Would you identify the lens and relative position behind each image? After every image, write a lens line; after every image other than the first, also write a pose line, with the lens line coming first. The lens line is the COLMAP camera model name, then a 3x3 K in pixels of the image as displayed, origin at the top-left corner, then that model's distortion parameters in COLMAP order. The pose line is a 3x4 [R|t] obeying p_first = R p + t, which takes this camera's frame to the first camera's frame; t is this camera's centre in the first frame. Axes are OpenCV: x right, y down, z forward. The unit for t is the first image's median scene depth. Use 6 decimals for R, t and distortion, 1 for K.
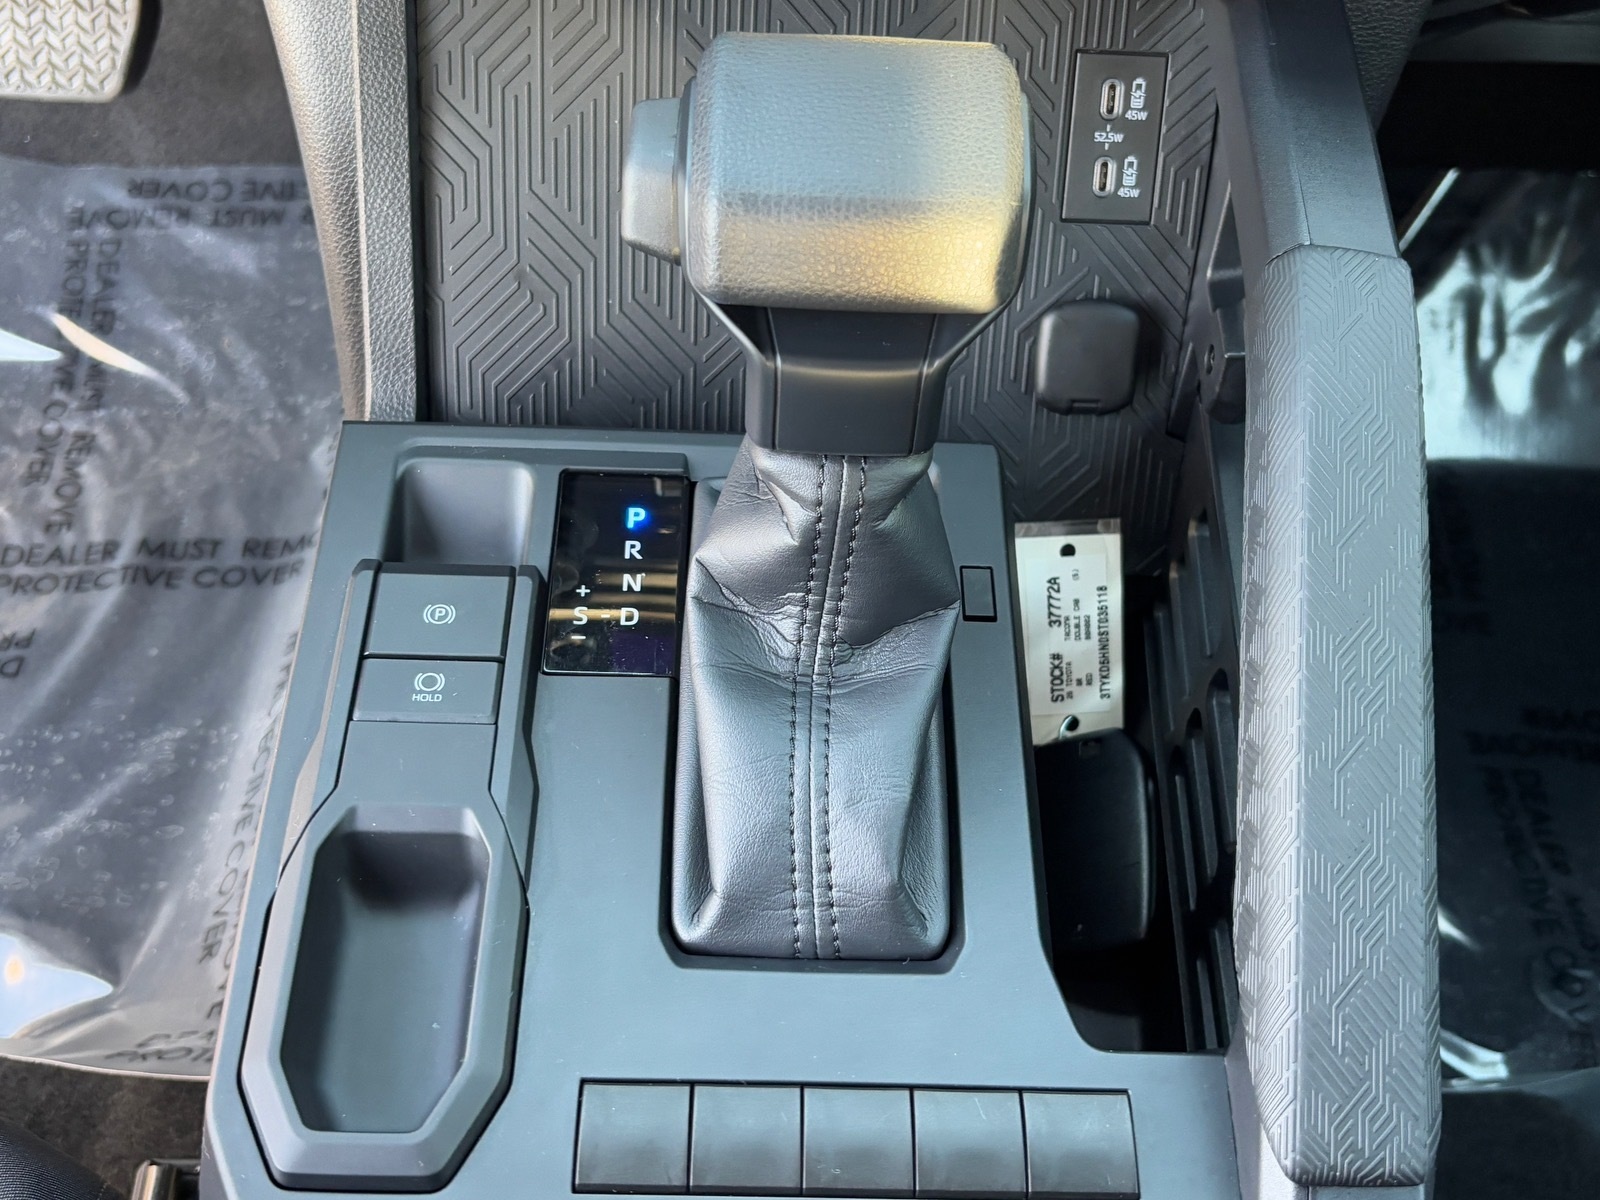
lens RADIAL K [[1756.8, 0, 796.3], [0, 1756.8, 613.4], [0, 0, 1]] dist [-0.008792, 0.000000]
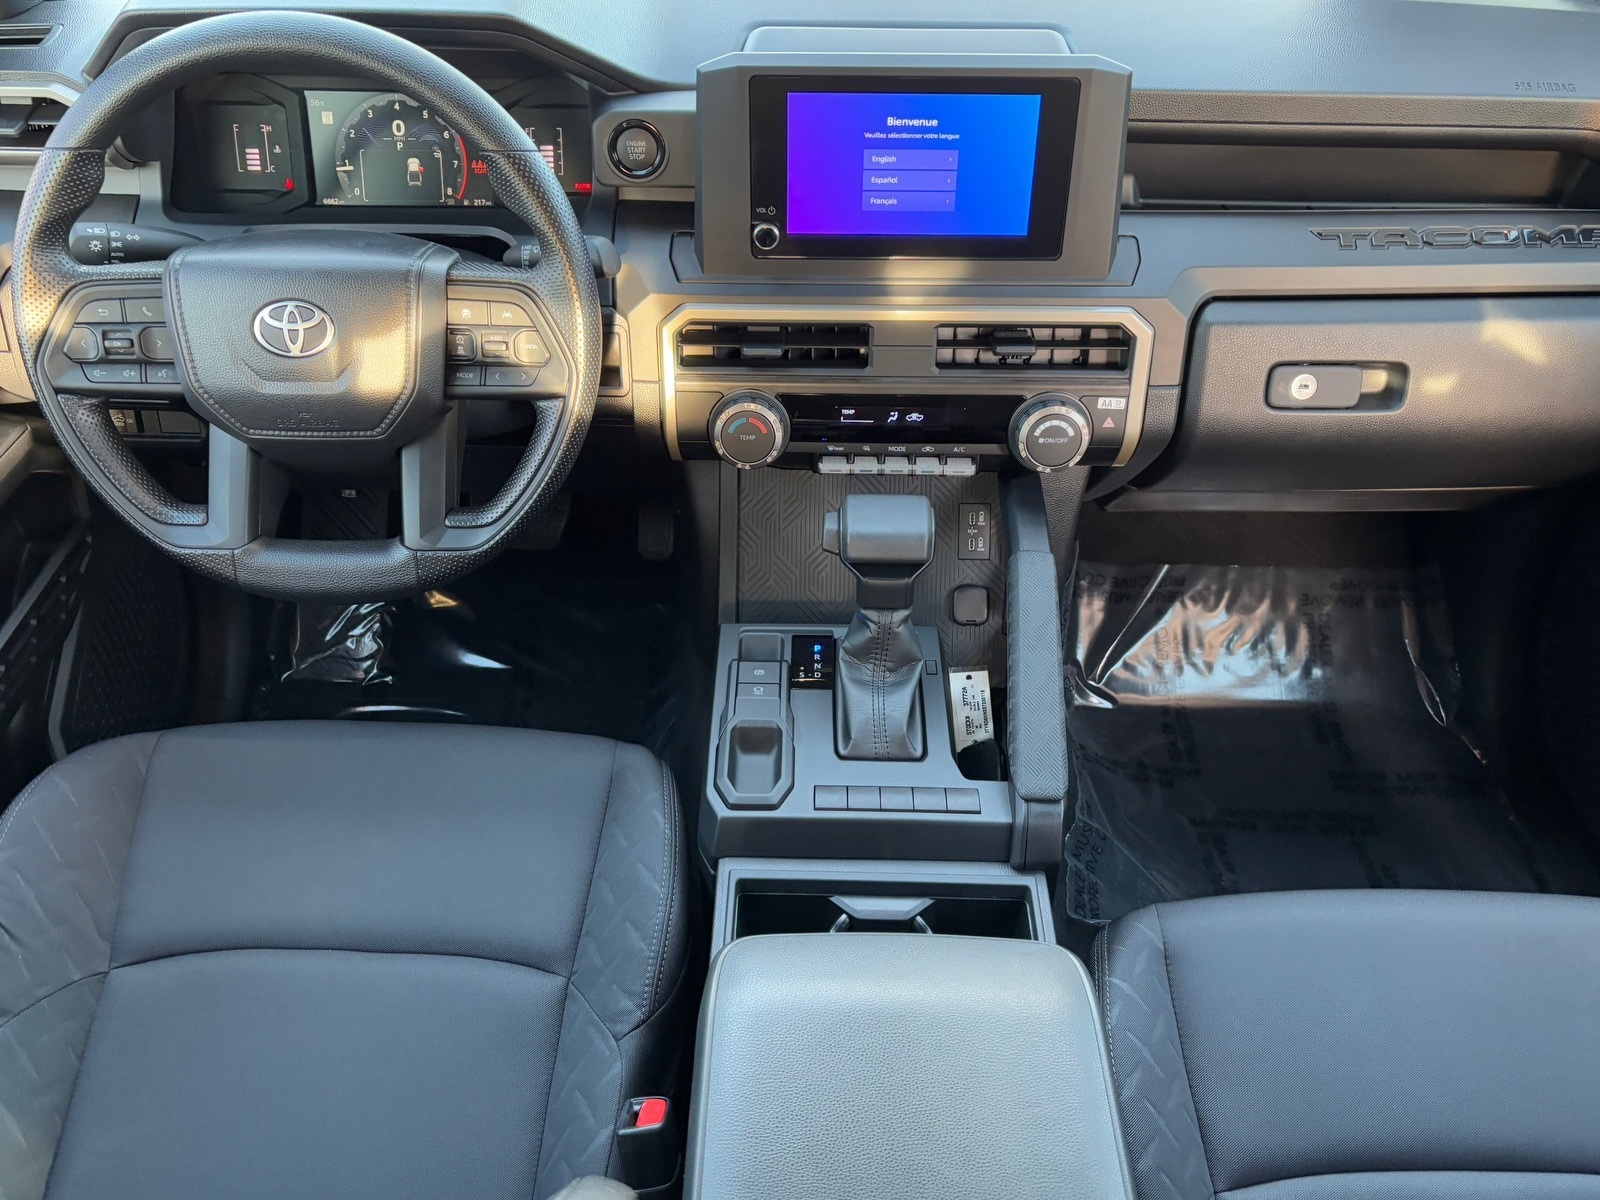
lens RADIAL K [[1411.8, 0, 789.1], [0, 1411.8, 614.5], [0, 0, 1]] dist [0.040818, -0.042069]
pose [[0.999043, -0.026551, -0.034771, -0.050564], [0.016058, 0.961858, -0.273077, 0.511520], [0.040695, 0.272257, 0.961364, -1.262449]]
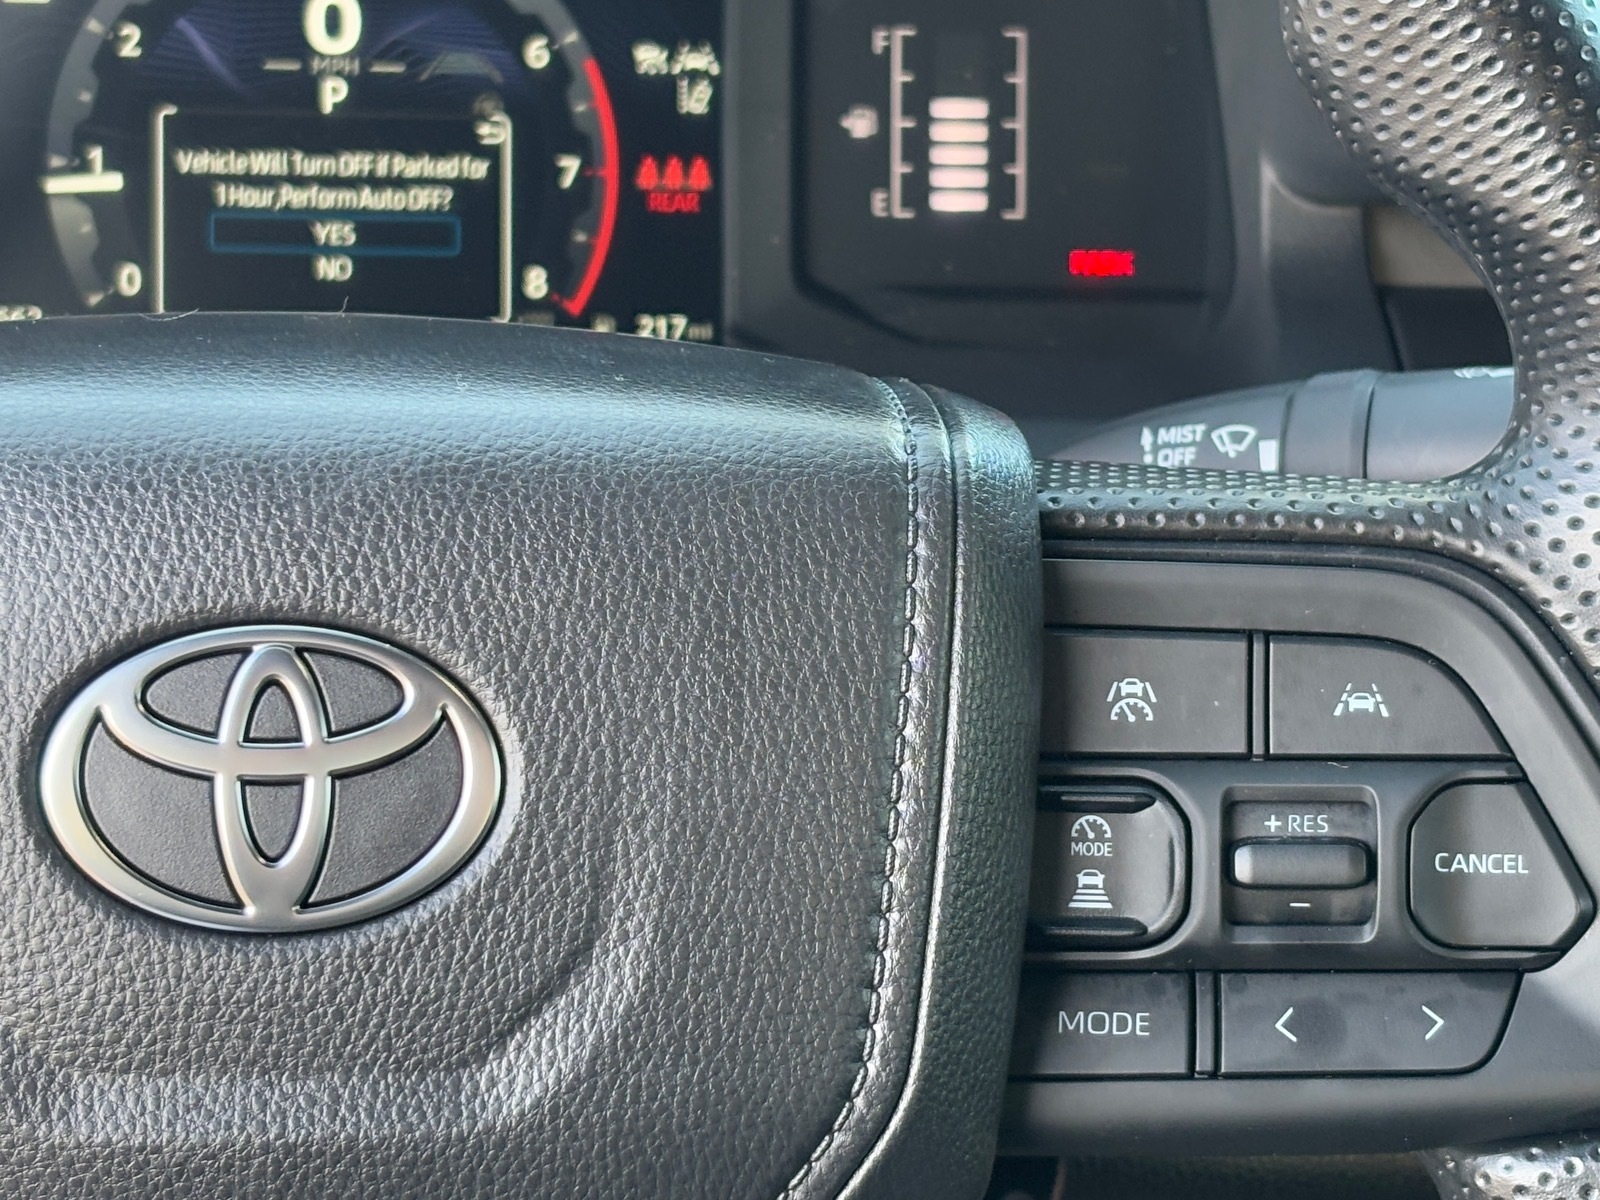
lens RADIAL K [[3718.7, 0, 878.9], [0, 3718.7, 601.2], [0, 0, 1]] dist [0.135315, 0.000000]
pose [[0.993801, -0.037694, 0.104589, -0.703670], [0.088524, 0.837421, -0.539341, 0.081172], [-0.067255, 0.545256, 0.835567, -0.362278]]
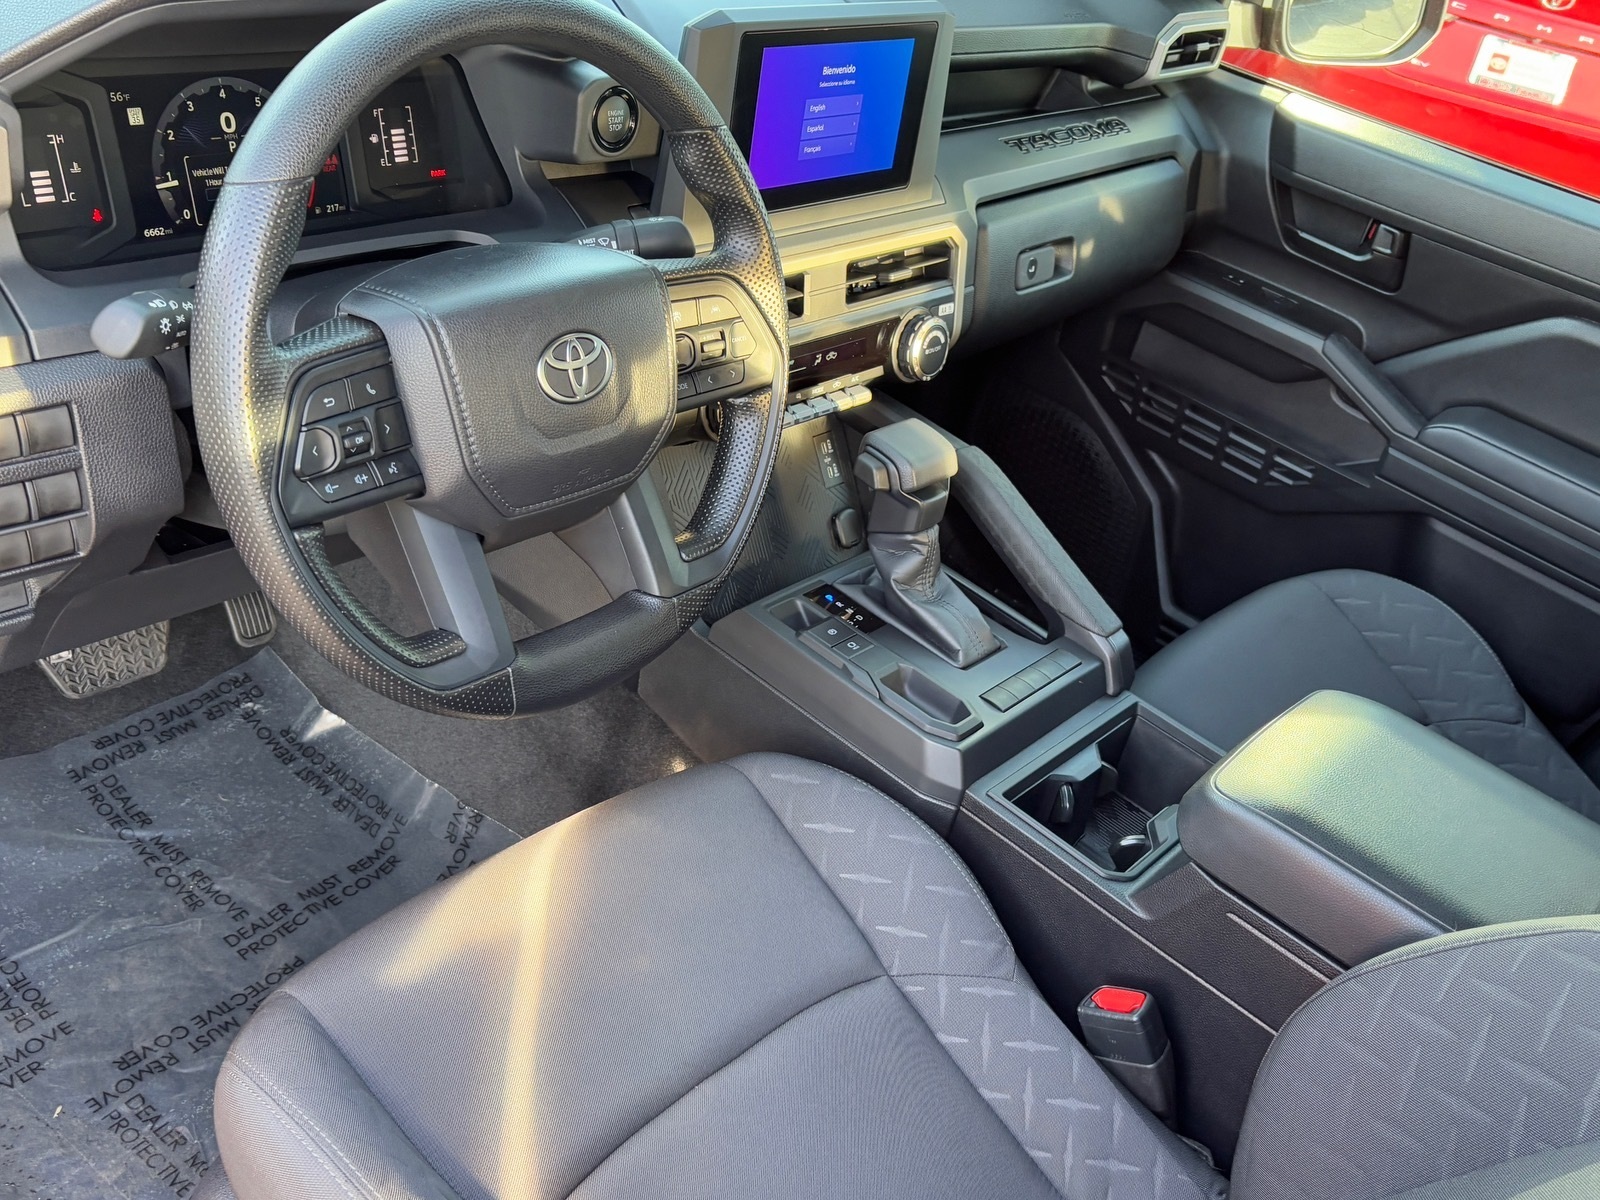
lens RADIAL K [[1588.4, 0, 805.8], [0, 1588.4, 610.4], [0, 0, 1]] dist [0.034761, 0.000000]
pose [[0.639244, -0.335744, 0.691840, -1.867982], [0.498554, 0.865915, -0.040432, 0.049248], [-0.585500, 0.370765, 0.720918, -0.877883]]
